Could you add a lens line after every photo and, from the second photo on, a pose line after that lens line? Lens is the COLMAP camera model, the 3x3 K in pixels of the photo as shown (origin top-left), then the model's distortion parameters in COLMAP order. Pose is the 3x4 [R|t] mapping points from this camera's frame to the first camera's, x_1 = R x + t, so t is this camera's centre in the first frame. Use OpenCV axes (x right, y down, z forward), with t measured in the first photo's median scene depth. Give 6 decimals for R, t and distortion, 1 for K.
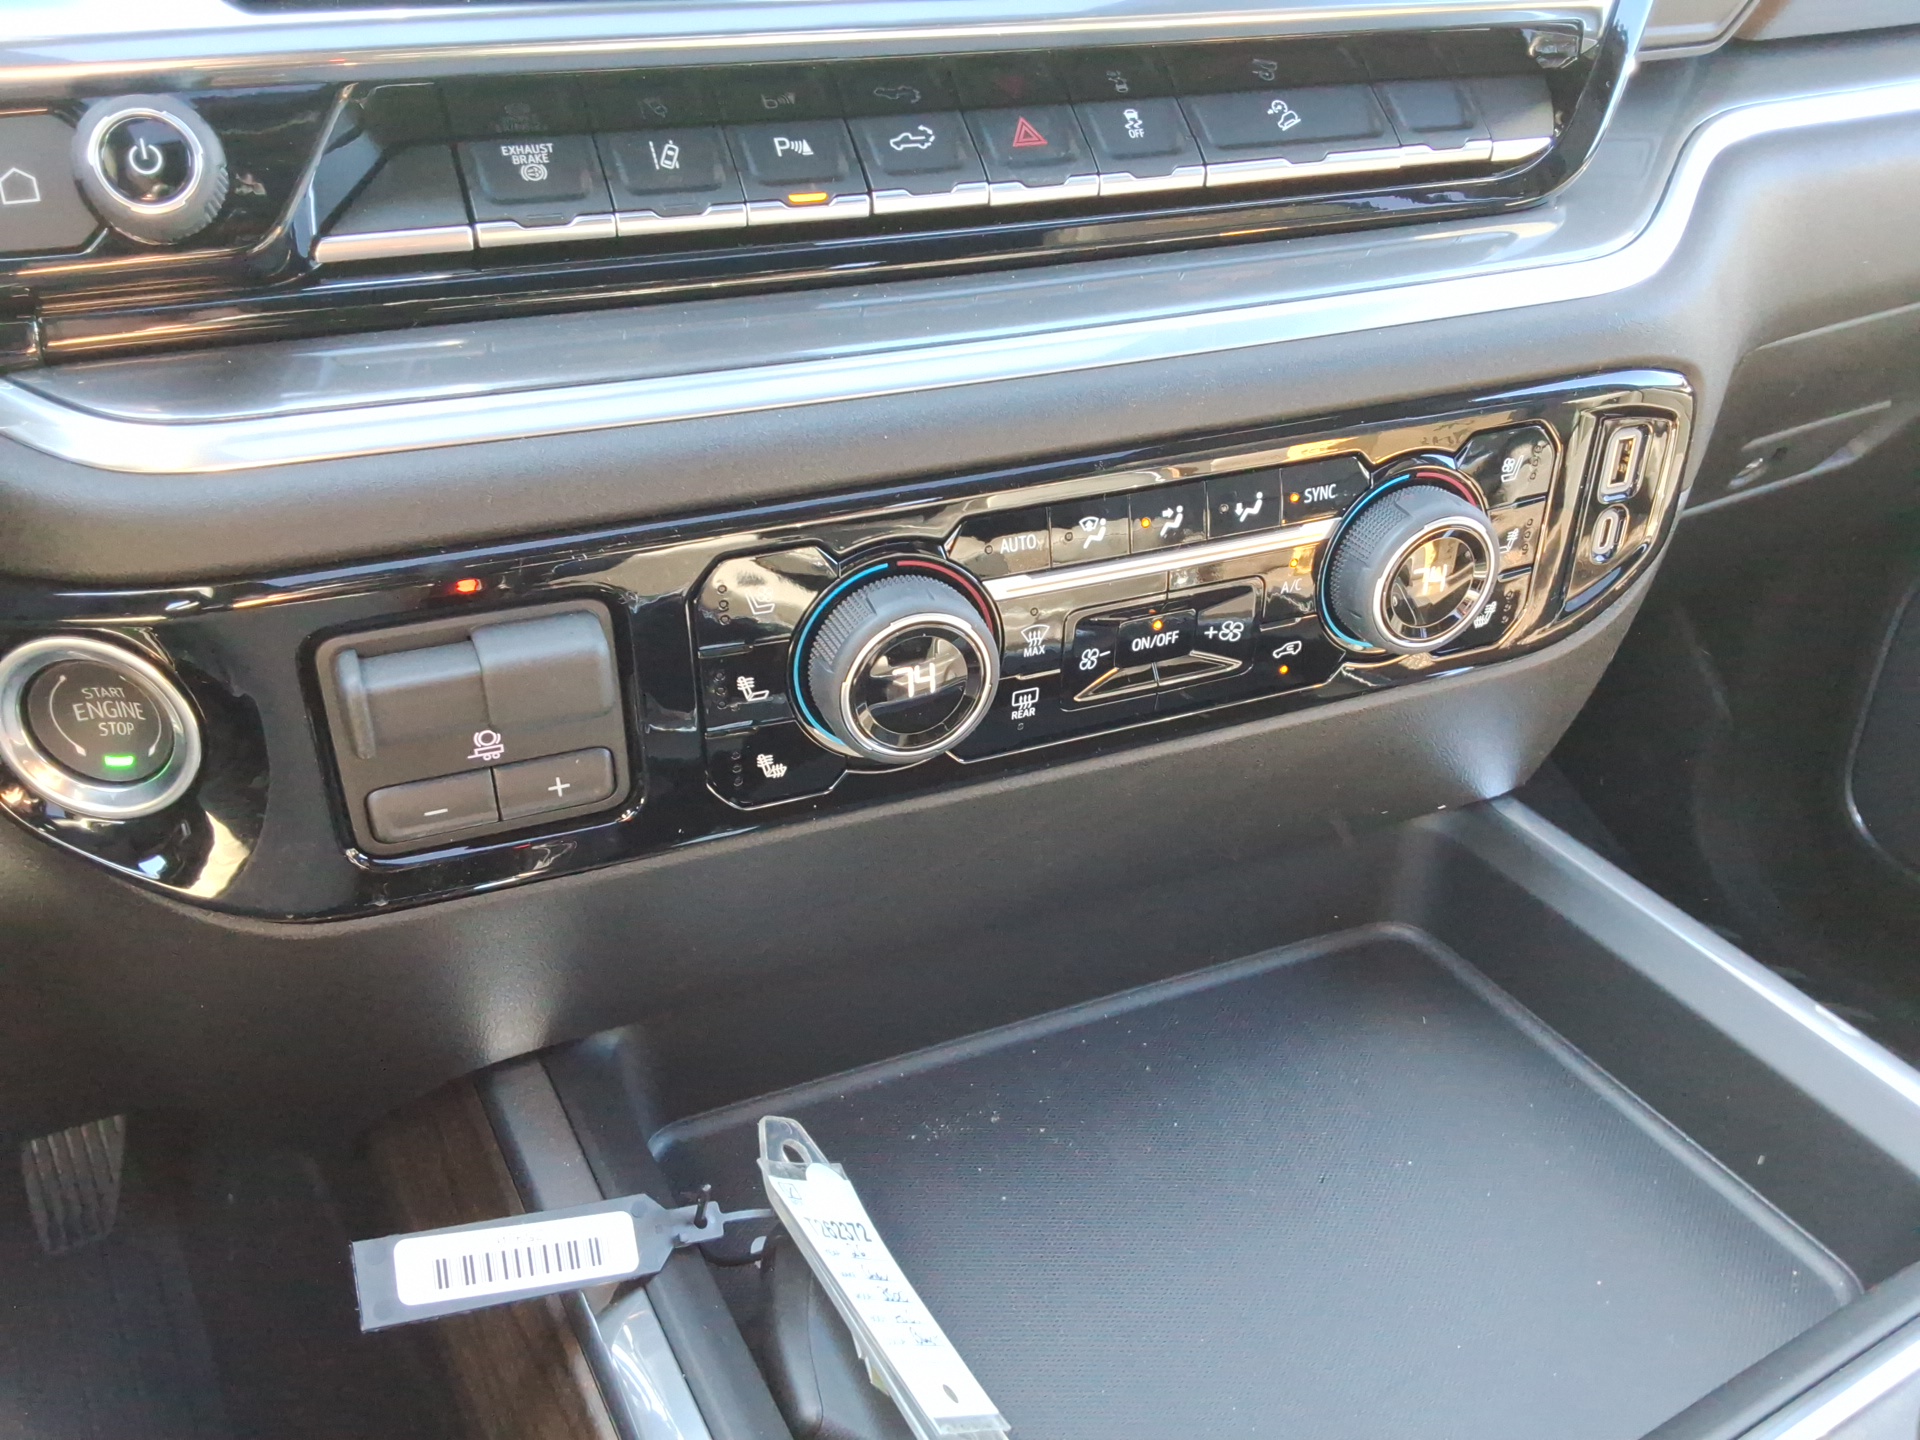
lens RADIAL K [[1541.8, 0, 1006.9], [0, 1541.8, 718.3], [0, 0, 1]] dist [0.102823, -0.155275]
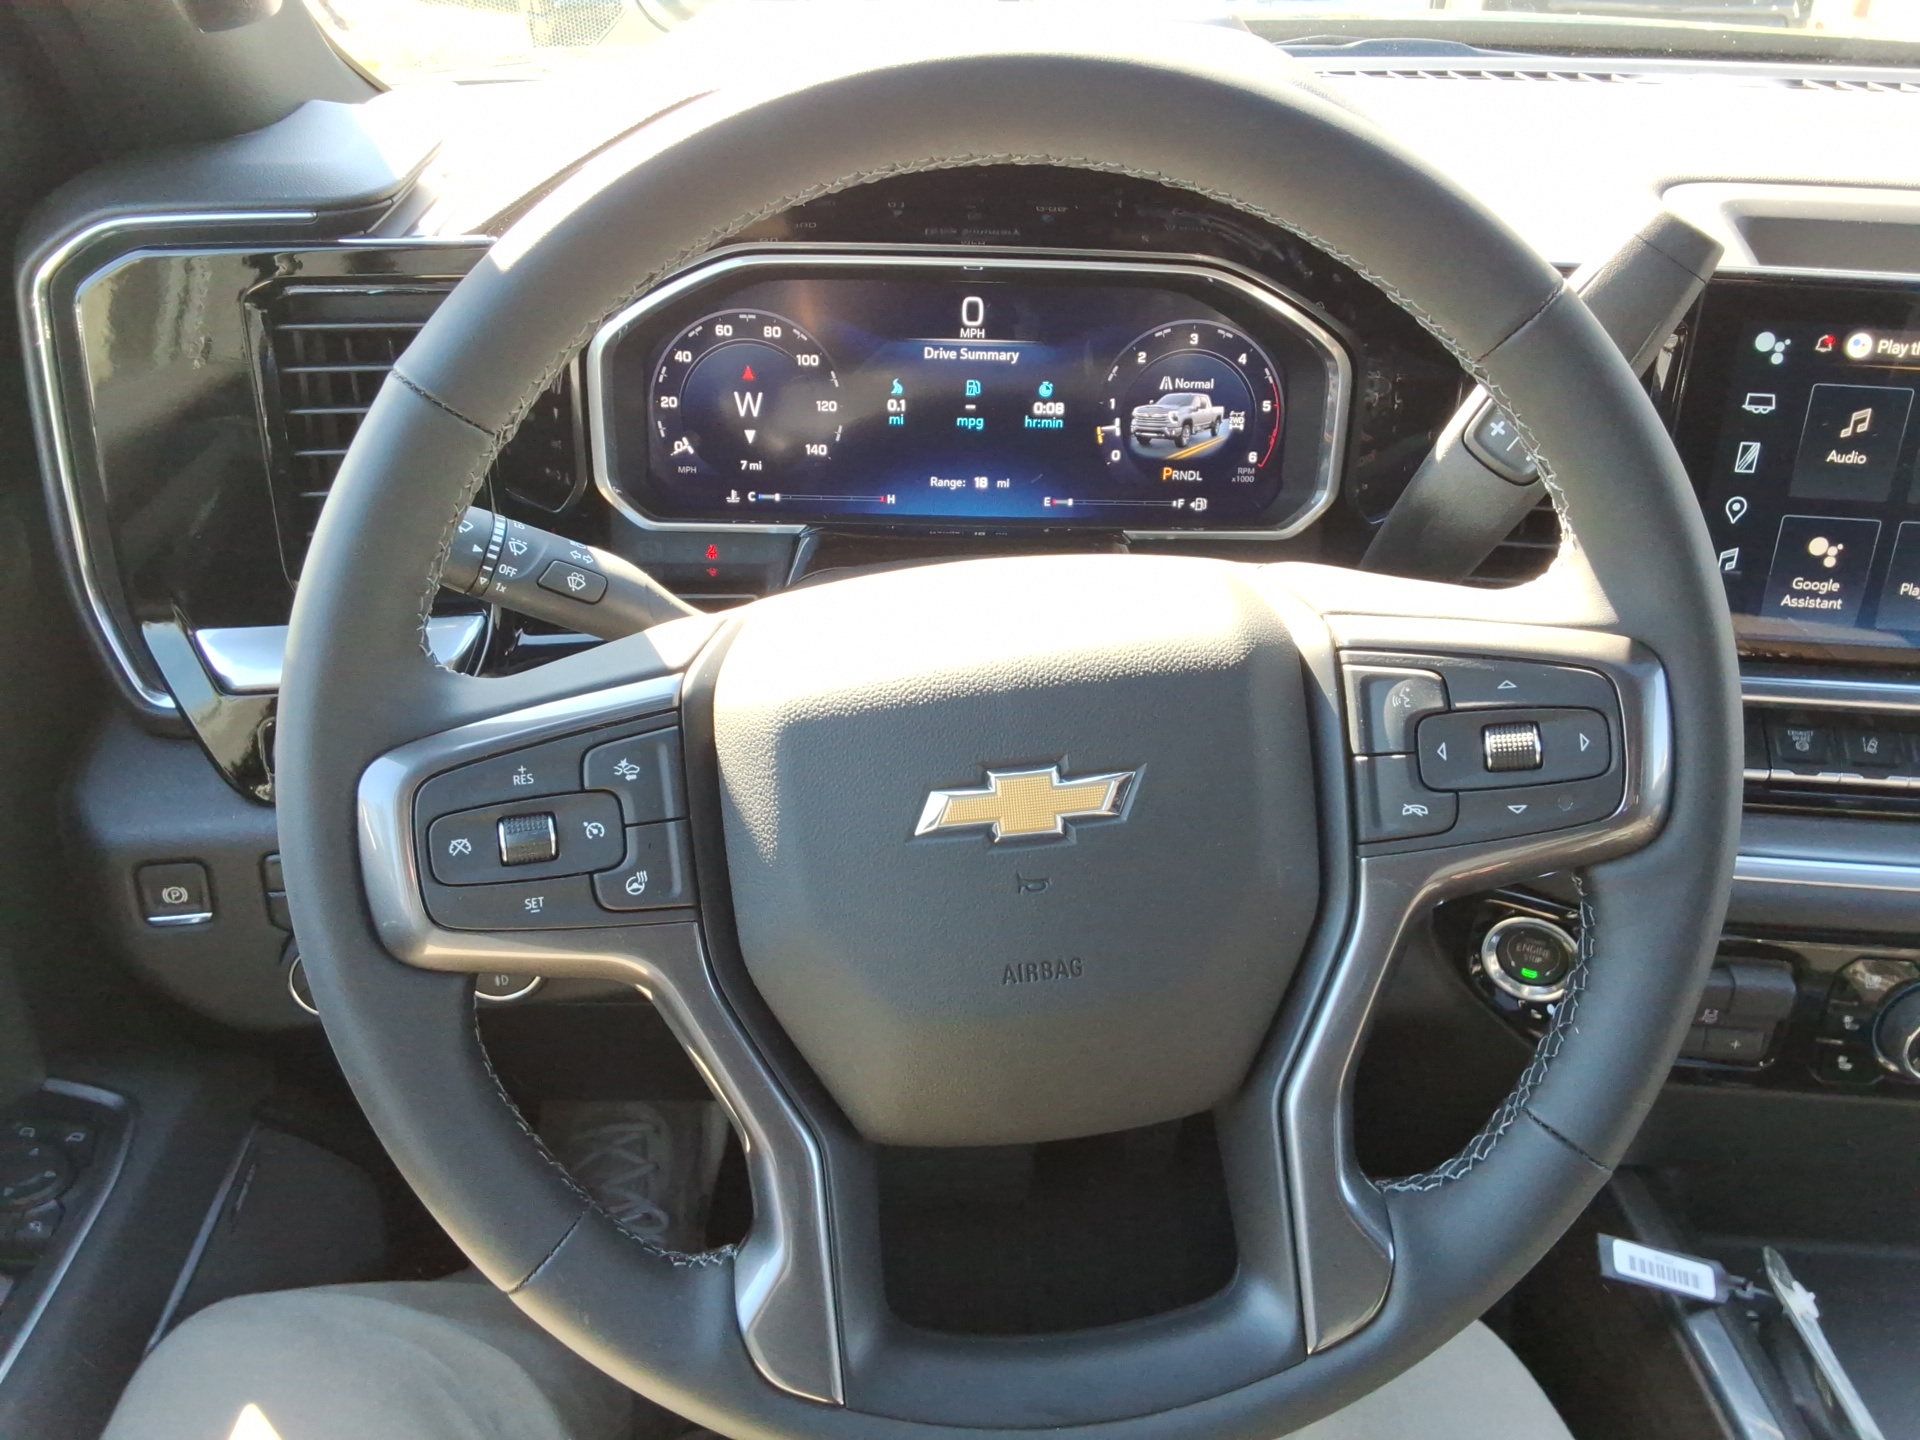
lens RADIAL K [[1541.8, 0, 957.4], [0, 1541.8, 696.8], [0, 0, 1]] dist [0.102823, -0.155275]
pose [[0.881386, 0.217086, -0.419562, -0.415656], [-0.250299, 0.967845, -0.025036, -0.084835], [0.400636, 0.127082, 0.907381, -1.239602]]
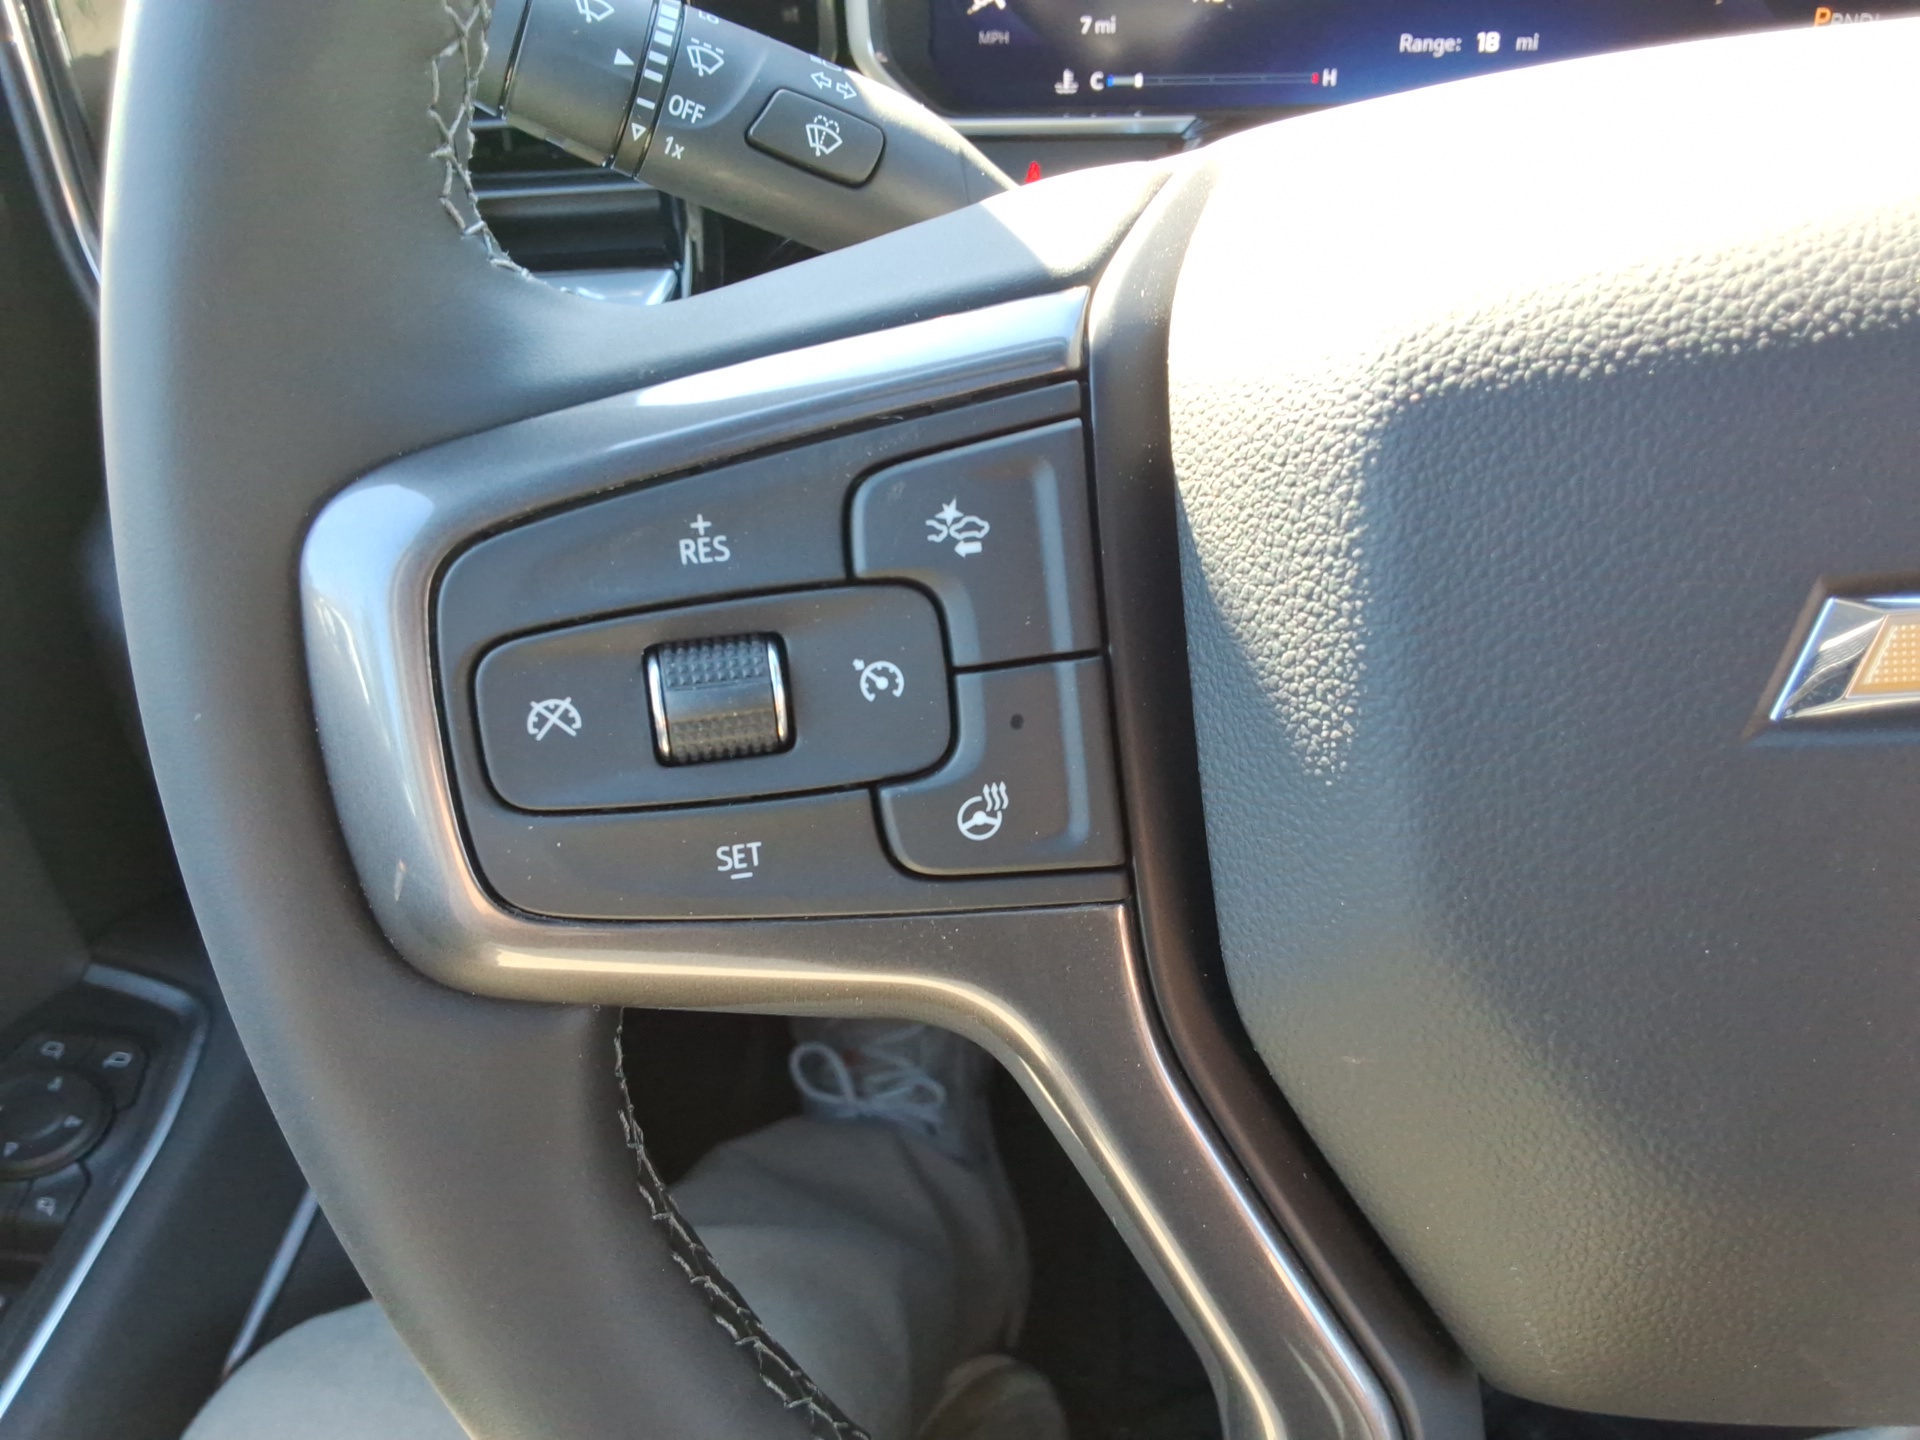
lens RADIAL K [[1541.8, 0, 974.0], [0, 1541.8, 702.6], [0, 0, 1]] dist [0.102823, -0.155275]
pose [[0.811893, 0.301959, -0.499650, -0.887810], [-0.254614, 0.953310, 0.162395, -0.021841], [0.525358, -0.004630, 0.850869, -0.631105]]
